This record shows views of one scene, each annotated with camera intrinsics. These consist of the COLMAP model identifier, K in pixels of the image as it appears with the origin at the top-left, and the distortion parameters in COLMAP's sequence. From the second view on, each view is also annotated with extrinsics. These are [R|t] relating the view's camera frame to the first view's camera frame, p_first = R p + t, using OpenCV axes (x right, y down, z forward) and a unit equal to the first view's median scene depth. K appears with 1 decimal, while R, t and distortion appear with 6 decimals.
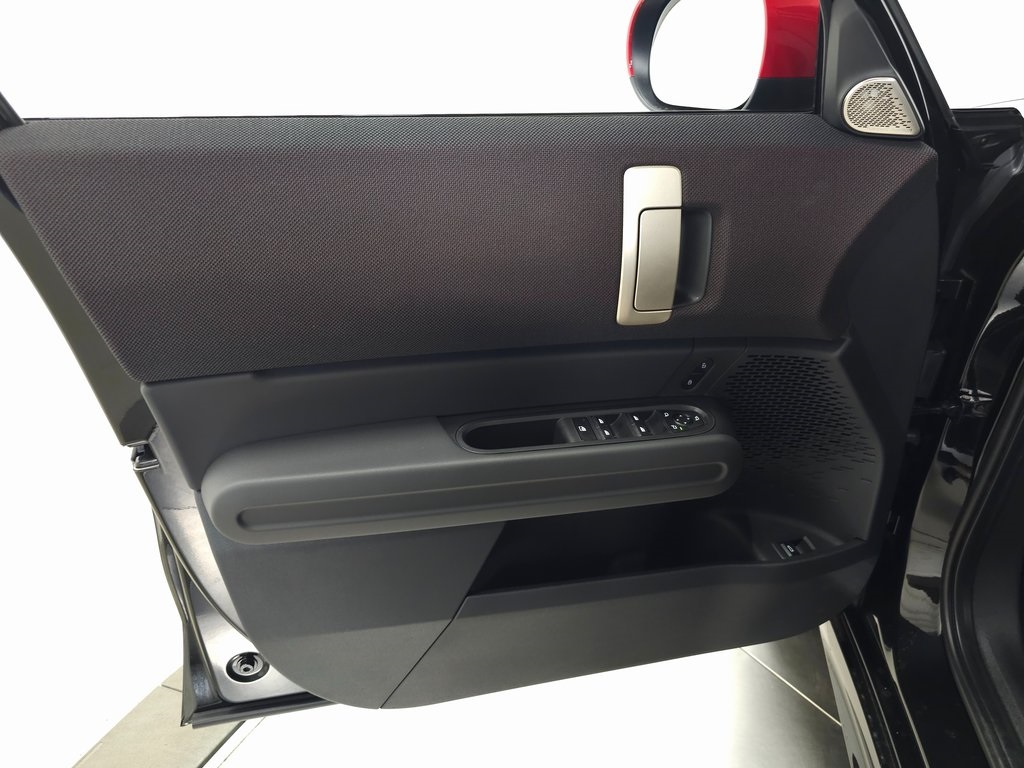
lens RADIAL K [[696.6, 0, 512.0], [0, 696.6, 384.0], [0, 0, 1]] dist [-0.005495, -0.006395]
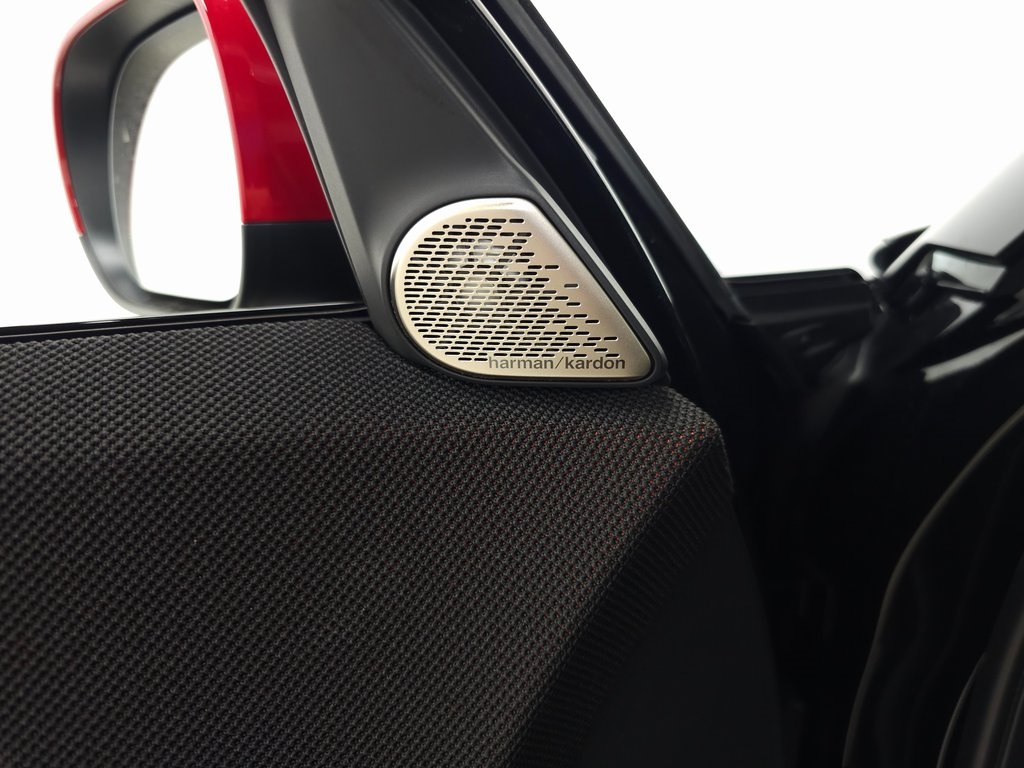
lens RADIAL K [[696.6, 0, 512.0], [0, 696.6, 384.0], [0, 0, 1]] dist [-0.005495, -0.006395]
pose [[0.966245, -0.091734, 0.240737, 0.454524], [0.142593, 0.968699, -0.203197, -0.301891], [-0.214562, 0.230666, 0.949082, 0.726318]]
